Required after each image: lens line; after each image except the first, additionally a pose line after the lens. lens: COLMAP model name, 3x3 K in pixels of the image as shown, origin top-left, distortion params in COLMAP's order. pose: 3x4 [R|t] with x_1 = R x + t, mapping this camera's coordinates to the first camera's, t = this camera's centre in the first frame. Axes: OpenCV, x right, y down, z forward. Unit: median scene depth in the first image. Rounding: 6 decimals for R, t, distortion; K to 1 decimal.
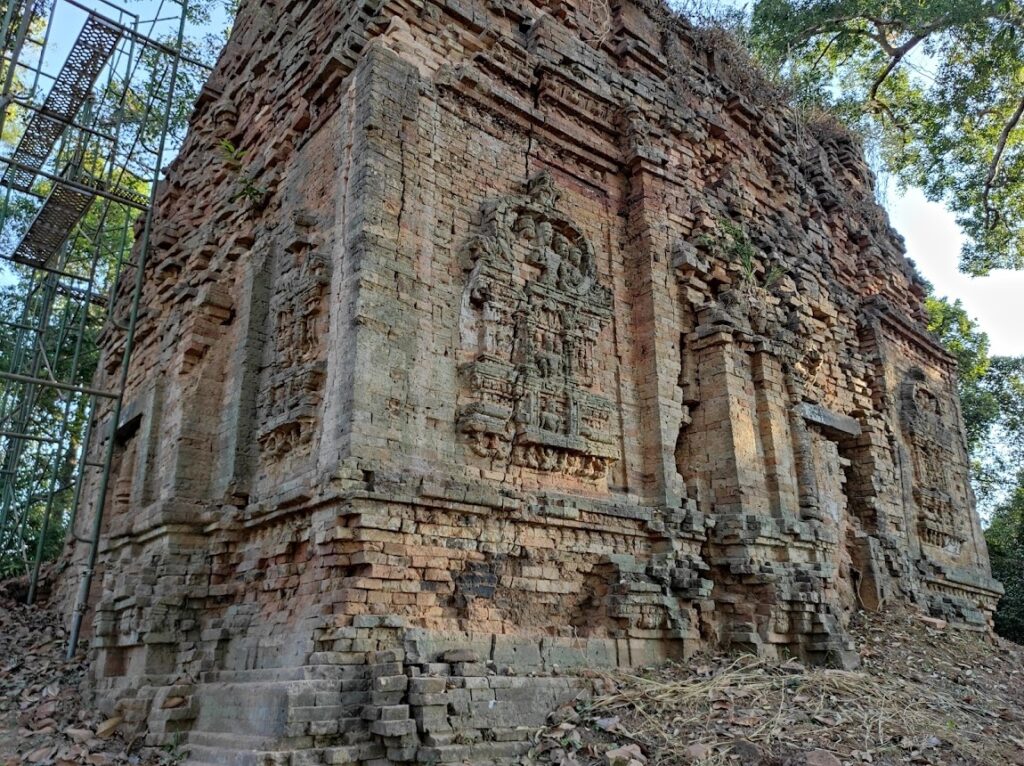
lens RADIAL K [[759.1, 0, 512.0], [0, 759.1, 383.0], [0, 0, 1]] dist [0.047927, -0.039326]
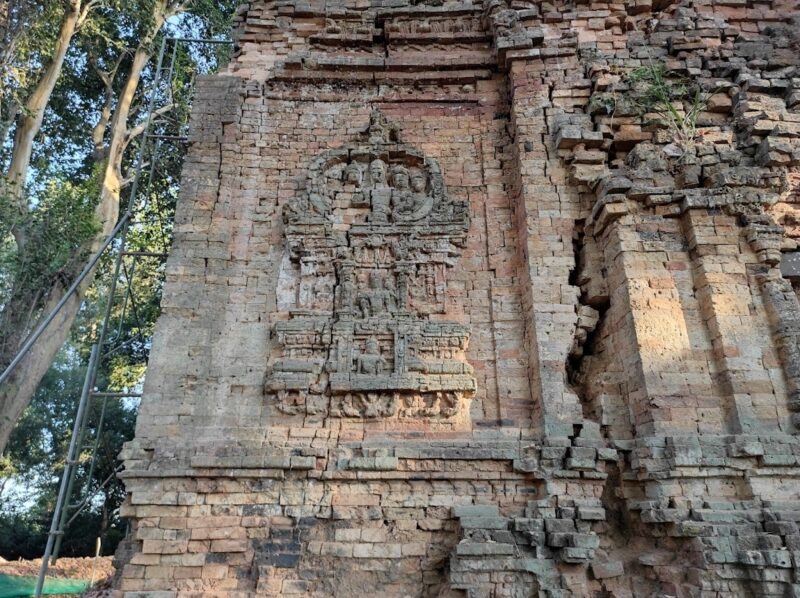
lens RADIAL K [[593.0, 0, 400.0], [0, 593.0, 299.0], [0, 0, 1]] dist [0.047927, -0.039326]
pose [[0.780346, -0.242985, -0.576211, 0.494373], [0.204493, 0.969918, -0.132070, 0.074166], [0.590968, -0.014771, 0.806560, 0.420205]]
